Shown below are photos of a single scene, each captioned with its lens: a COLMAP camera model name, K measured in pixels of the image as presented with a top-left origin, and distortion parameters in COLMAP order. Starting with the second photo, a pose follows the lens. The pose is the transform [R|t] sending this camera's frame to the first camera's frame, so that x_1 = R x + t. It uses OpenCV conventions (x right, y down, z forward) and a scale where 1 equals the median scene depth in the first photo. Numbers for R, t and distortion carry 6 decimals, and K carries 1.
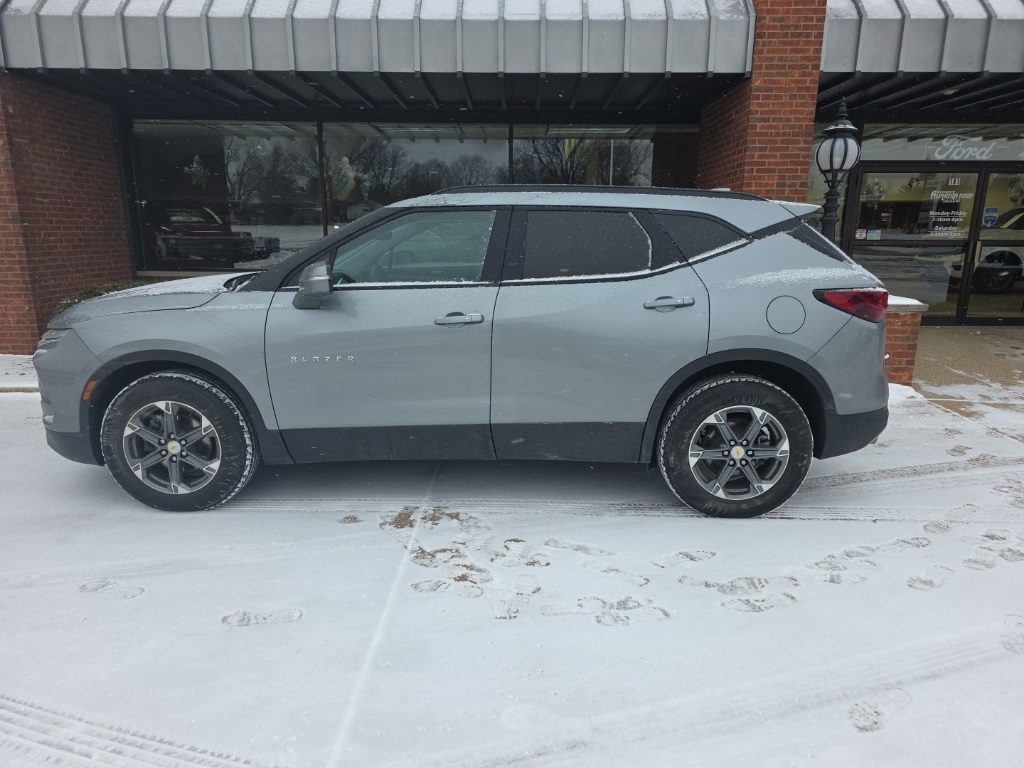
lens RADIAL K [[679.3, 0, 516.3], [0, 679.3, 383.4], [0, 0, 1]] dist [0.056831, -0.048384]
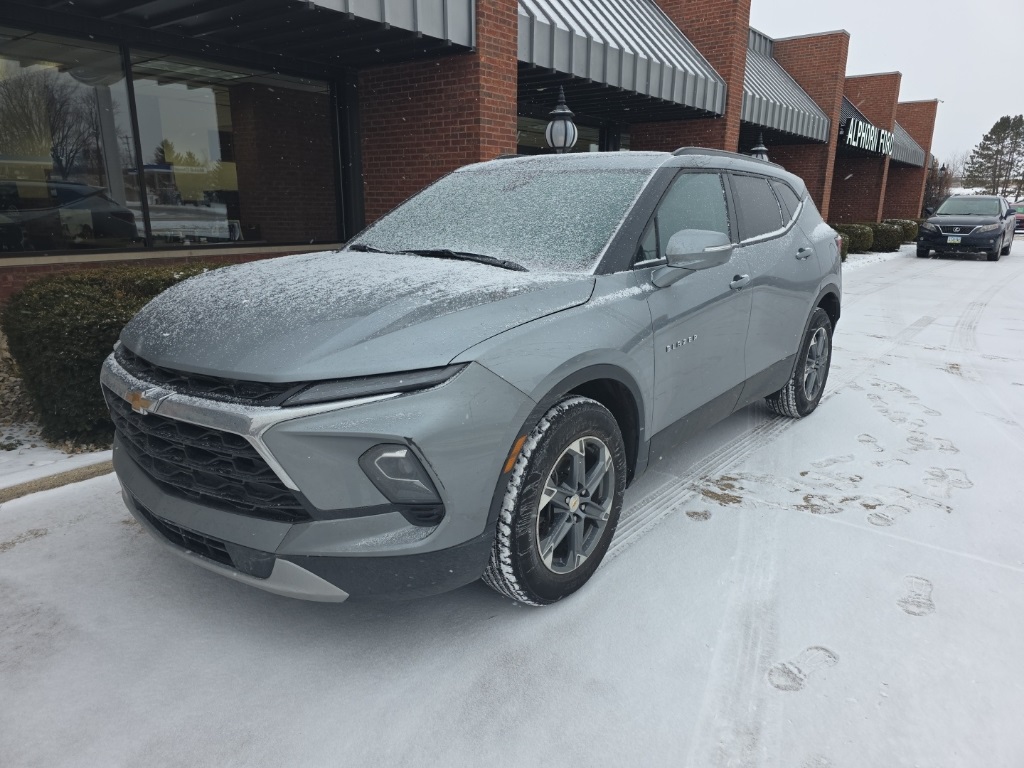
lens RADIAL K [[684.4, 0, 515.5], [0, 684.4, 371.2], [0, 0, 1]] dist [0.055545, -0.051741]
pose [[0.609338, -0.187958, 0.770311, -1.064882], [0.168349, 0.980016, 0.105958, -0.124533], [-0.774833, 0.065117, 0.628804, 0.610214]]
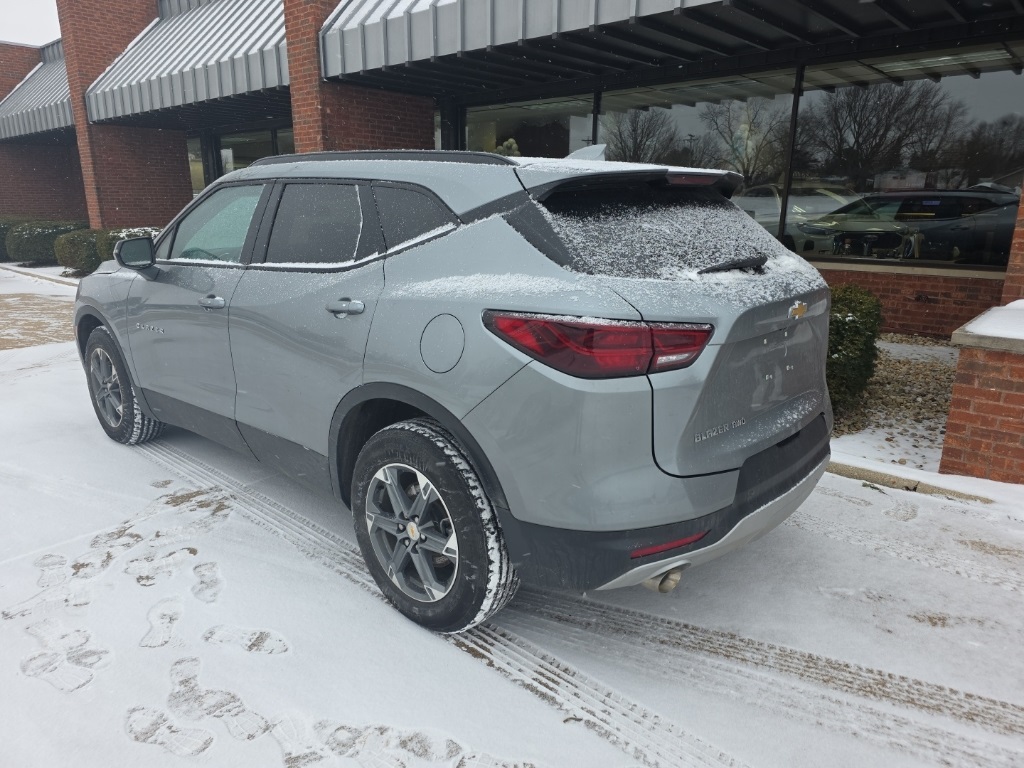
lens RADIAL K [[684.4, 0, 515.5], [0, 684.4, 371.2], [0, 0, 1]] dist [0.055545, -0.051741]
pose [[0.758629, 0.154060, -0.633047, 0.822070], [-0.143423, 0.987295, 0.068397, -0.122028], [0.635541, 0.038906, 0.771086, 0.524459]]
